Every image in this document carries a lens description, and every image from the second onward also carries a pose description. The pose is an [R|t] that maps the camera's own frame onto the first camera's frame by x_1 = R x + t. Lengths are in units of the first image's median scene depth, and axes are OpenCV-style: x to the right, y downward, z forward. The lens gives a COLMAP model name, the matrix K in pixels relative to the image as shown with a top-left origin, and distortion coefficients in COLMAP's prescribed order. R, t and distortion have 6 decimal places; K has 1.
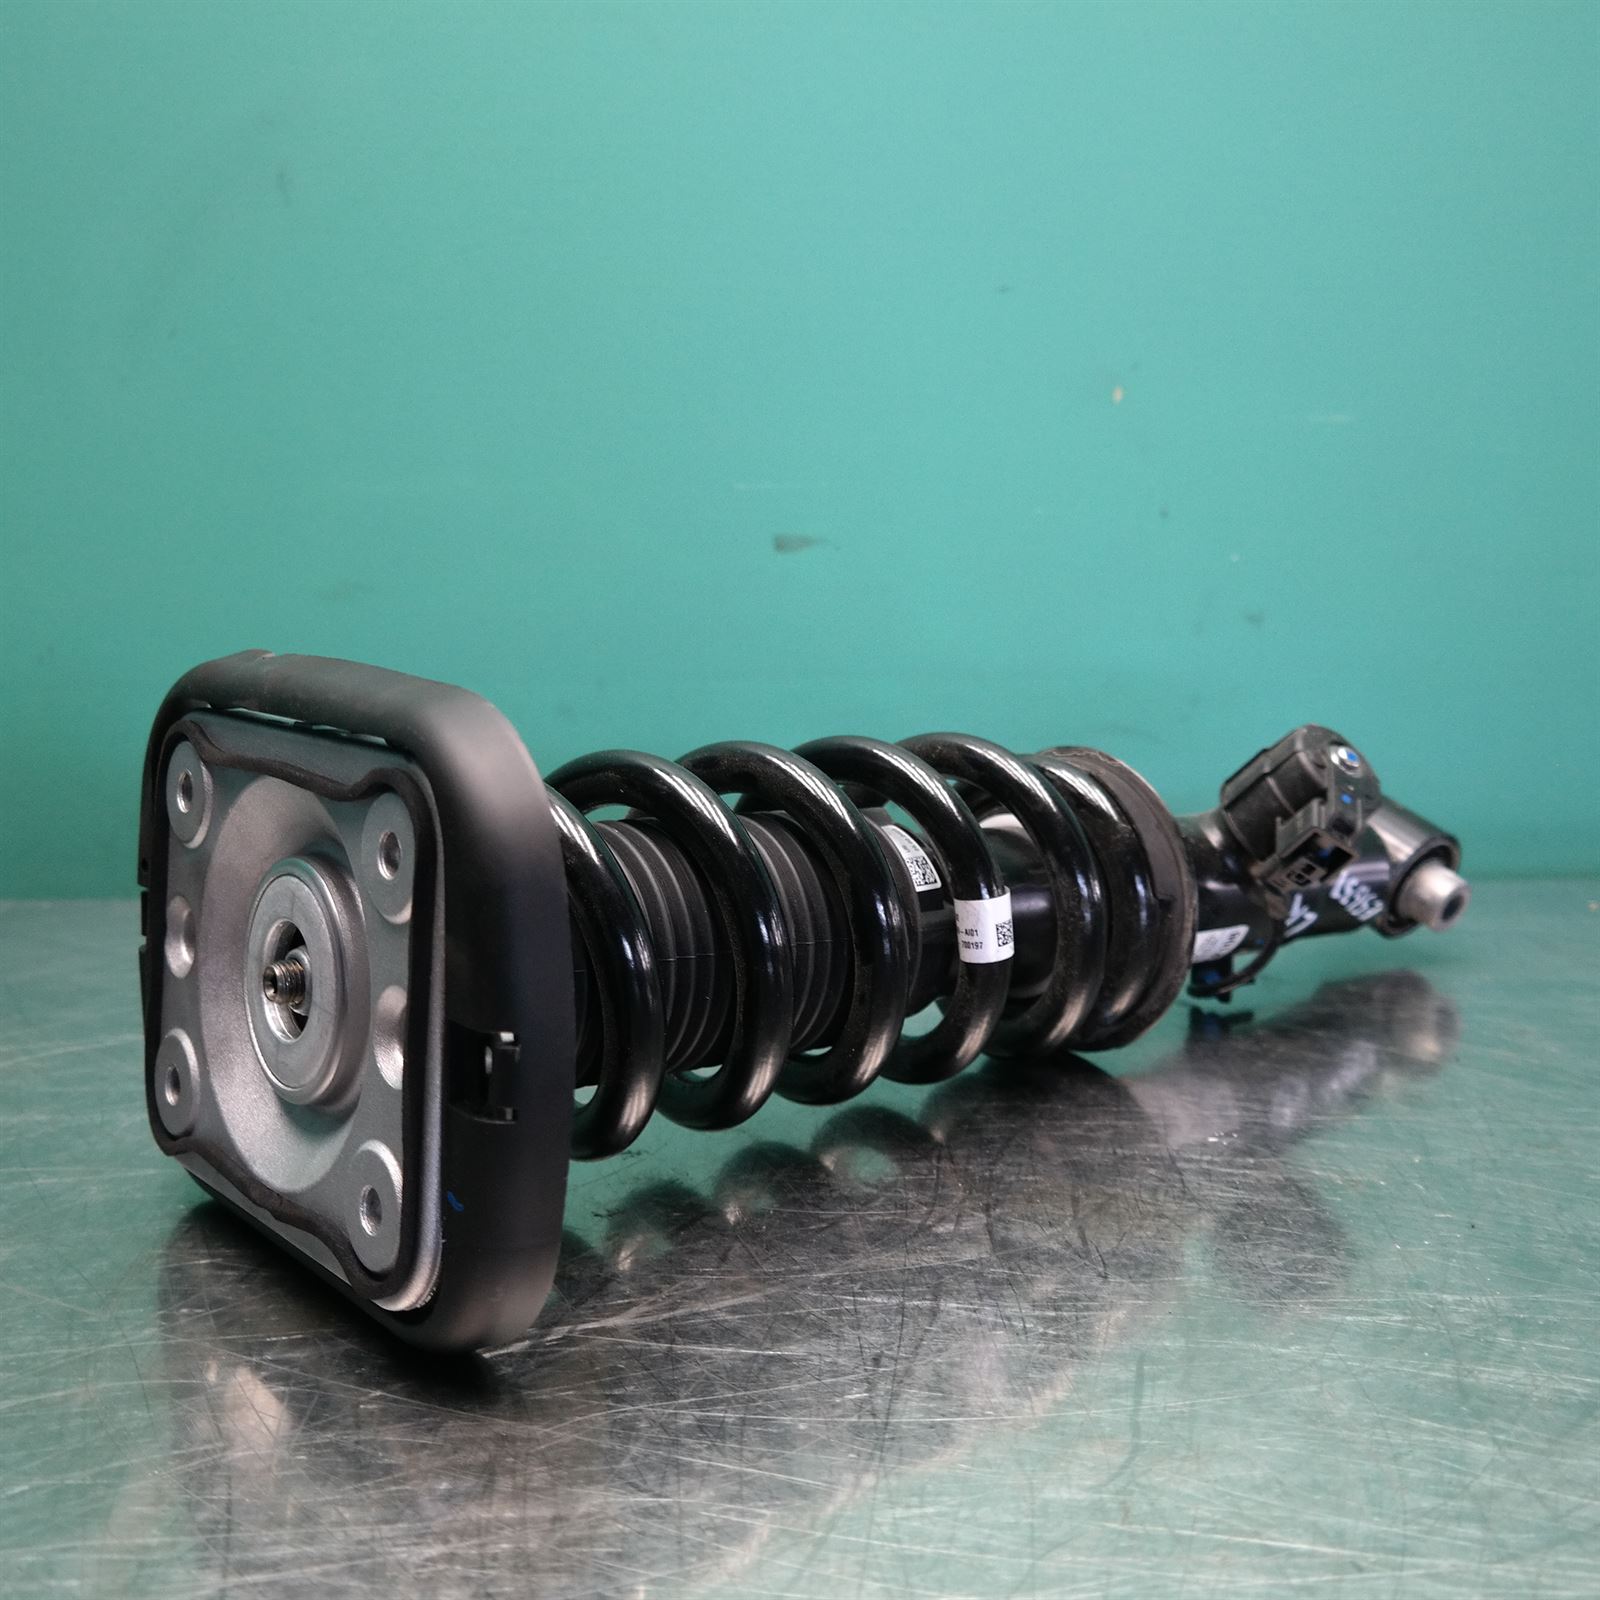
lens RADIAL K [[1726.2, 0, 826.2], [0, 1726.2, 787.6], [0, 0, 1]] dist [-0.010814, 0.000000]
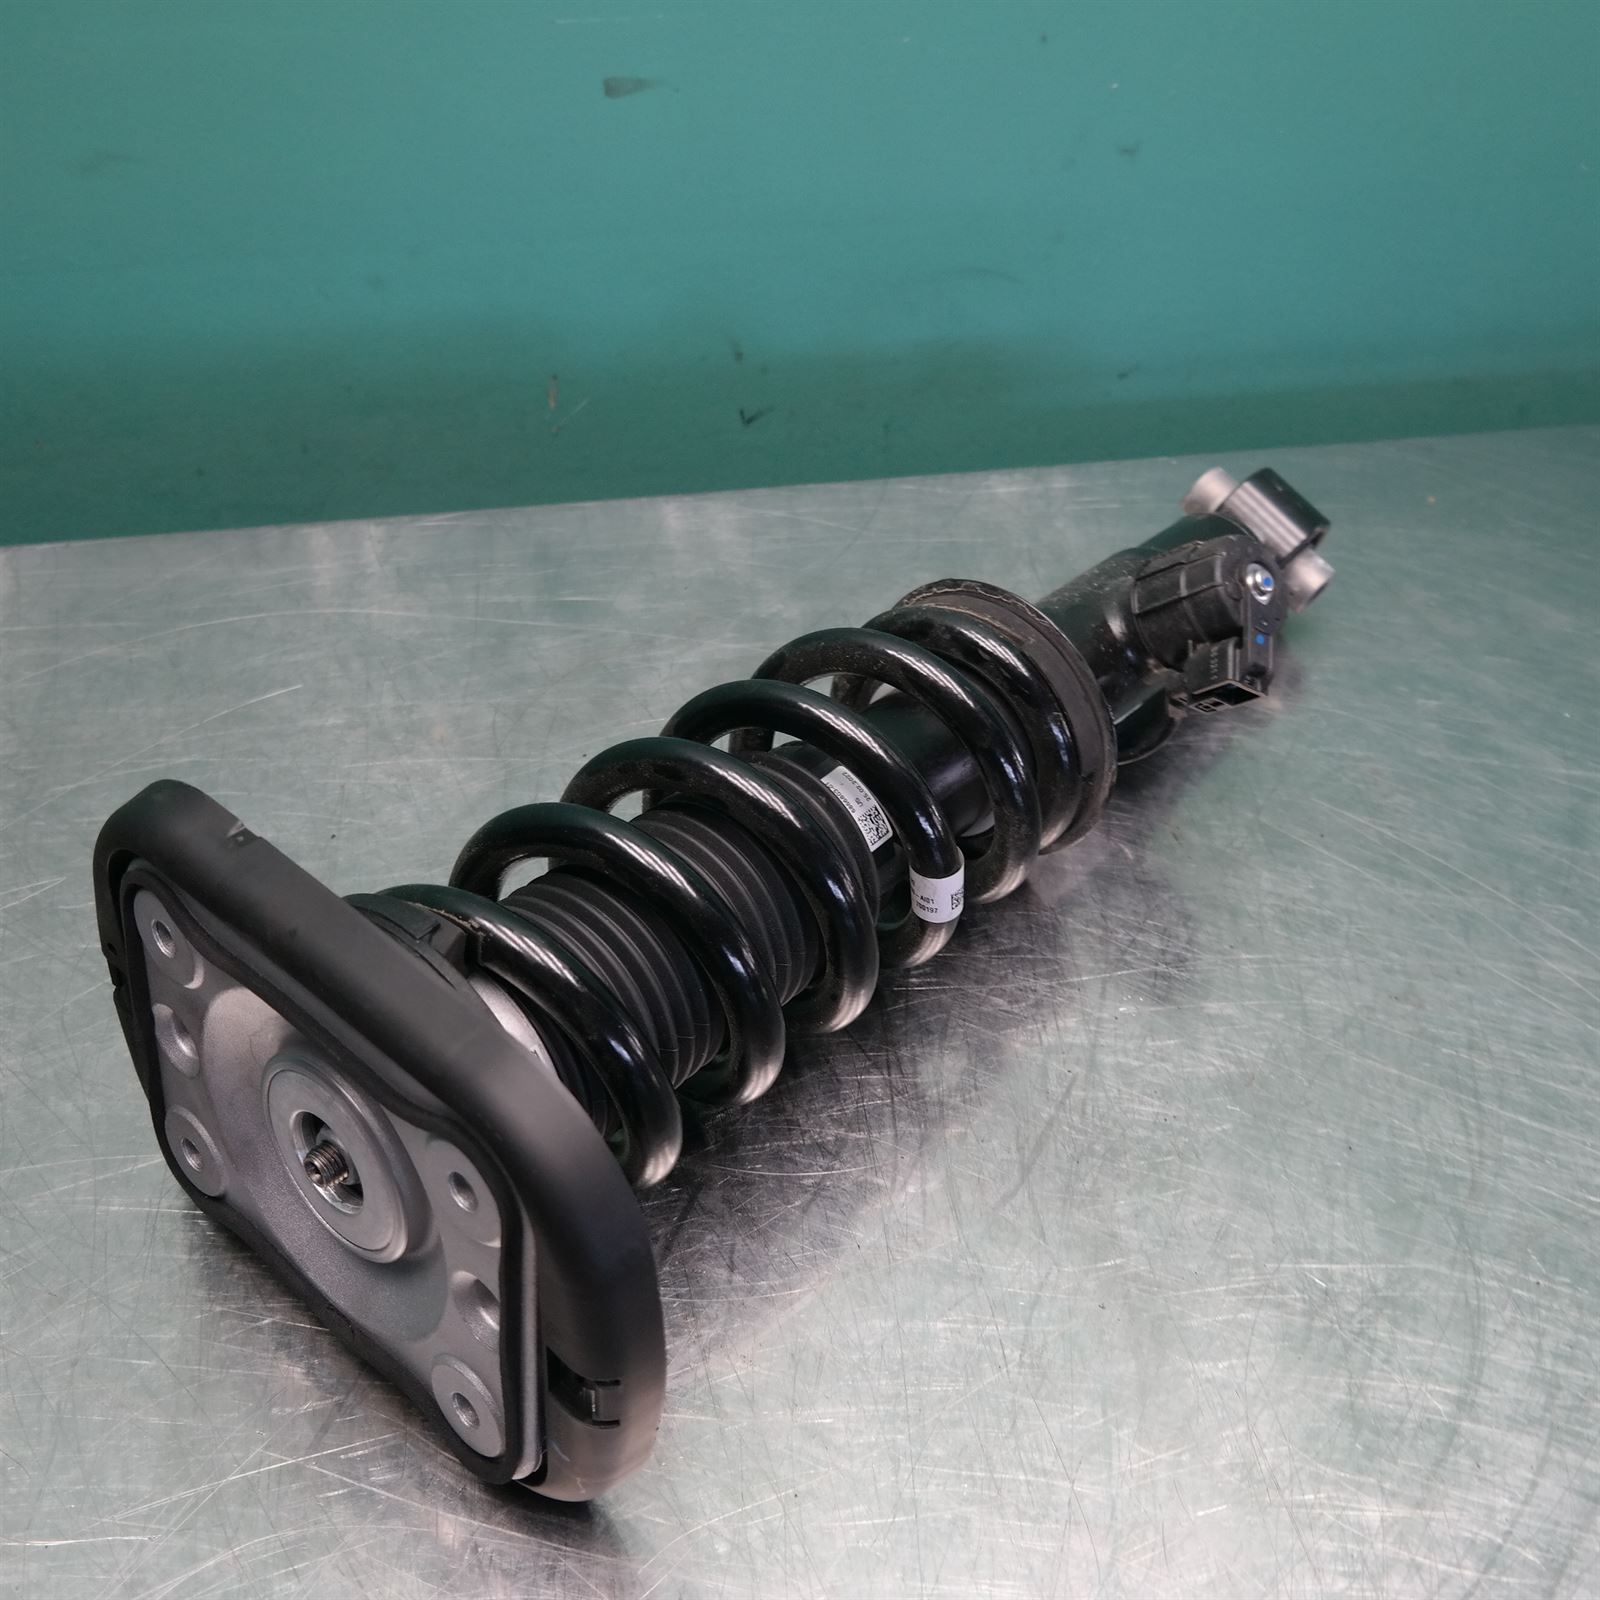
lens RADIAL K [[1726.2, 0, 813.4], [0, 1726.2, 814.4], [0, 0, 1]] dist [-0.010814, 0.000000]
pose [[0.989554, -0.062240, 0.130035, -0.128920], [-0.008981, 0.873634, 0.486500, -0.517114], [-0.143883, -0.482586, 0.863949, 0.139930]]
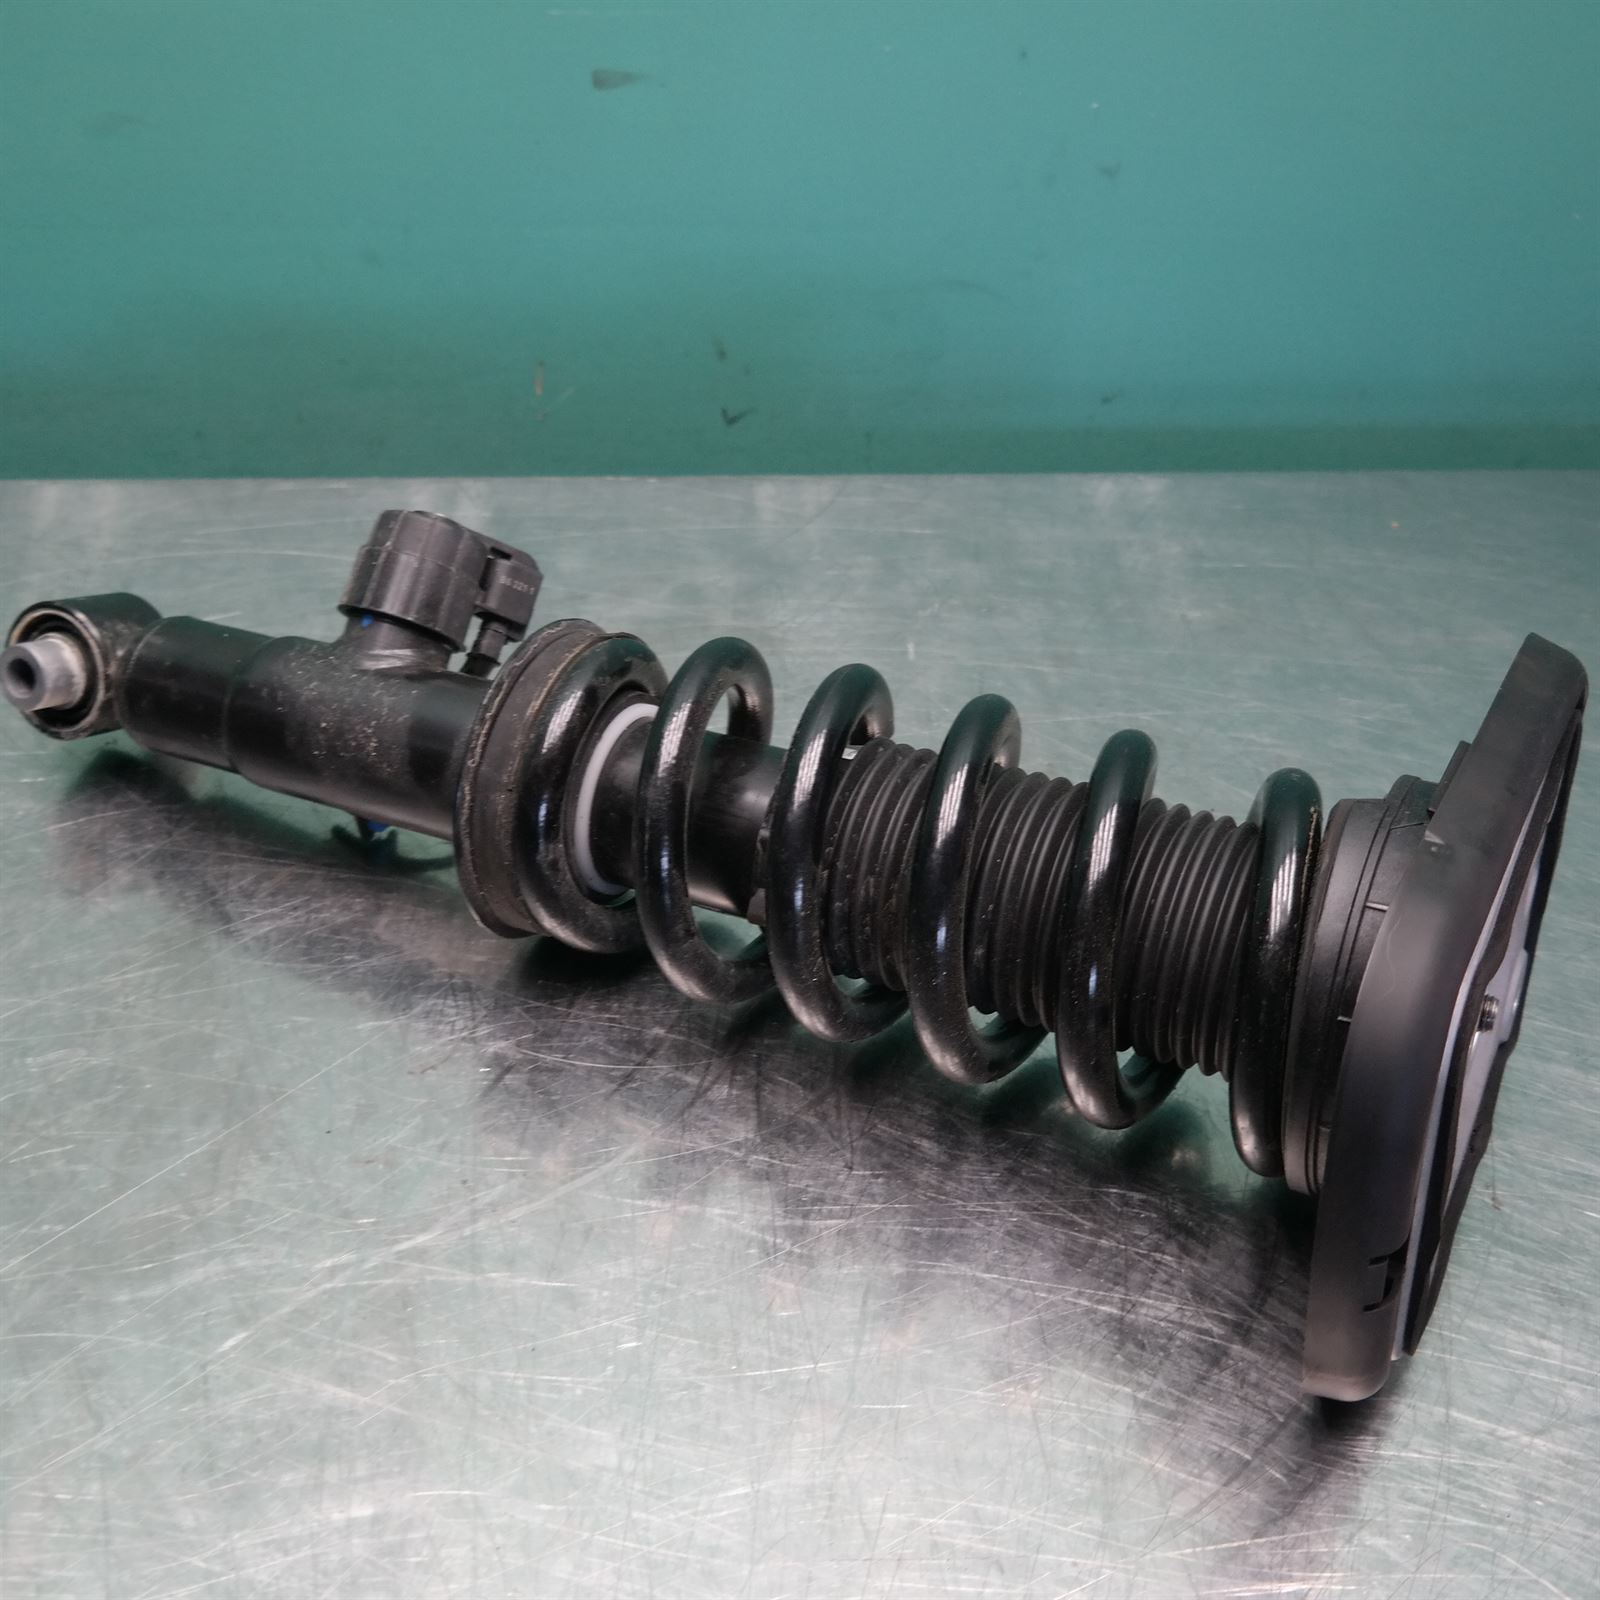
lens RADIAL K [[1726.2, 0, 794.8], [0, 1726.2, 796.4], [0, 0, 1]] dist [-0.010814, 0.000000]
pose [[0.997308, 0.013998, 0.071974, 0.033568], [-0.043428, 0.903676, 0.426008, -0.404294], [-0.059078, -0.427987, 0.901852, 0.053278]]
